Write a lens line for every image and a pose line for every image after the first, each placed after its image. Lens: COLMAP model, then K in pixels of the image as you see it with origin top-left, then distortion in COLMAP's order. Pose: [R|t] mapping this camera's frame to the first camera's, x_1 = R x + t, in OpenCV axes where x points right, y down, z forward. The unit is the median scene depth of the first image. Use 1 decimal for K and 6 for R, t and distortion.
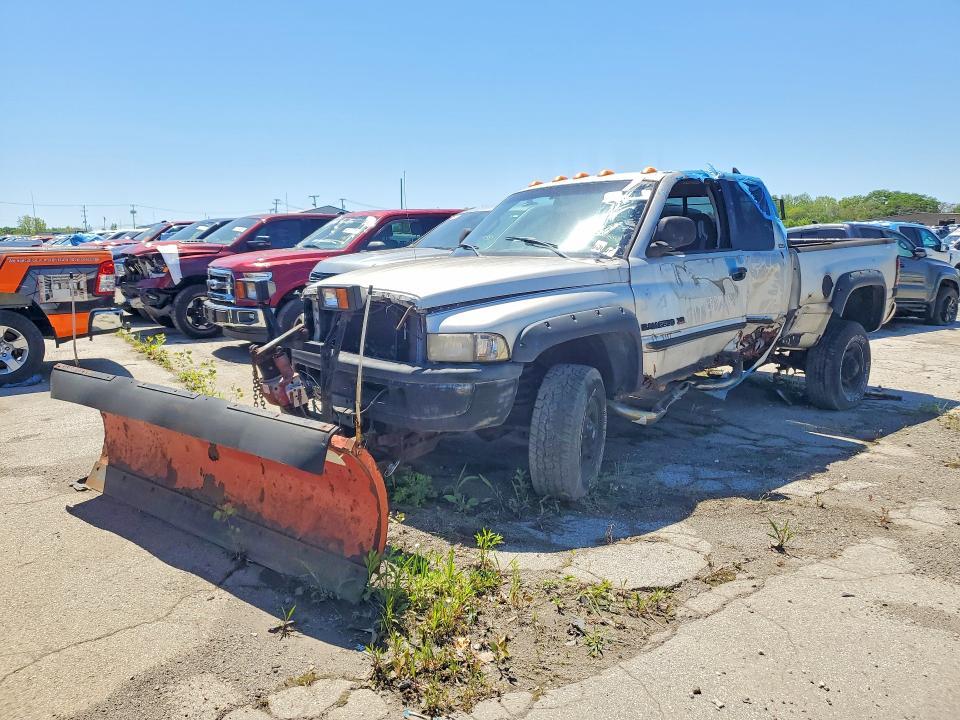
lens RADIAL K [[751.1, 0, 461.9], [0, 751.1, 346.3], [0, 0, 1]] dist [0.023888, -0.014694]
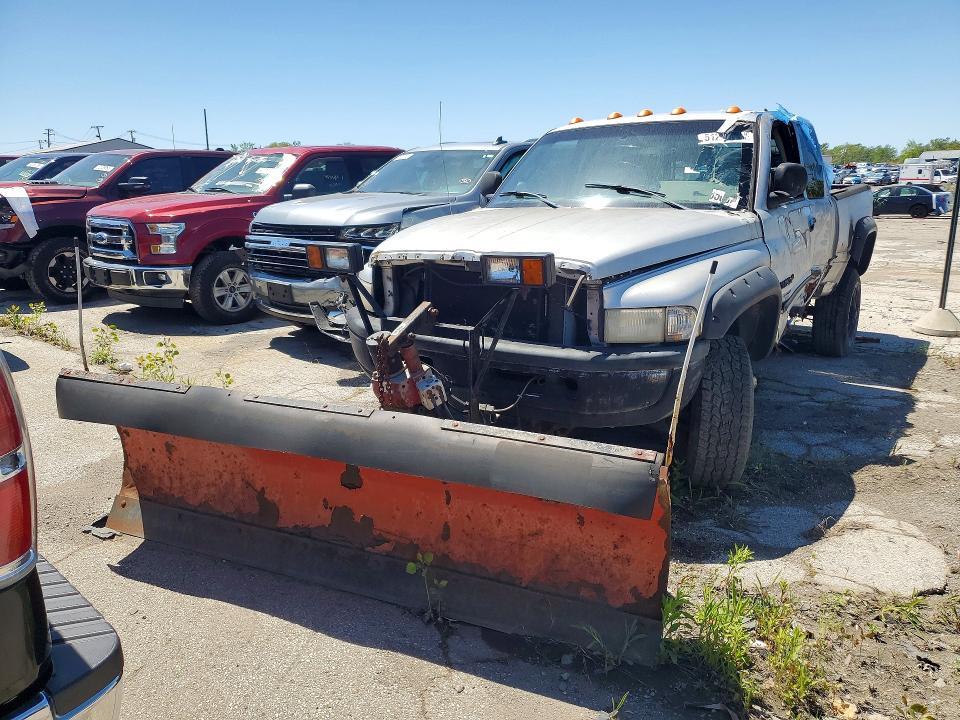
lens RADIAL K [[751.1, 0, 476.7], [0, 751.1, 362.5], [0, 0, 1]] dist [0.023888, -0.014694]
pose [[0.963680, -0.060740, 0.260060, -0.332828], [0.034411, 0.993916, 0.104626, -0.042262], [-0.264833, -0.091877, 0.959907, 0.211072]]
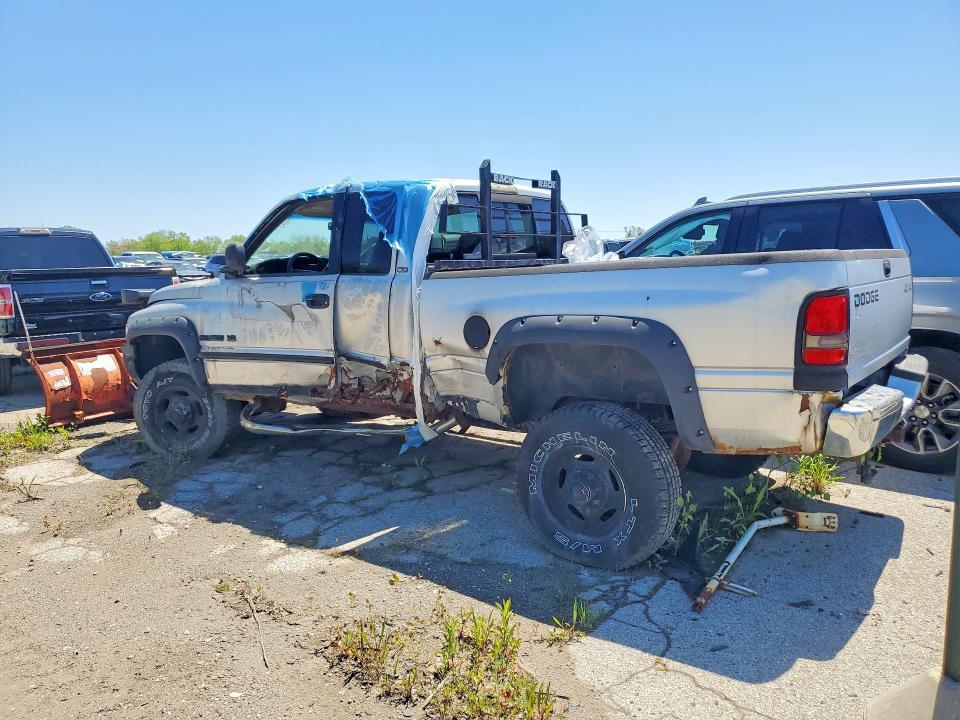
lens RADIAL K [[751.1, 0, 481.4], [0, 751.1, 356.7], [0, 0, 1]] dist [0.023888, -0.014694]
pose [[0.219637, 0.133265, -0.966437, 1.442232], [-0.112981, 0.987435, 0.110484, -0.171032], [0.969017, 0.084922, 0.231934, 1.119250]]
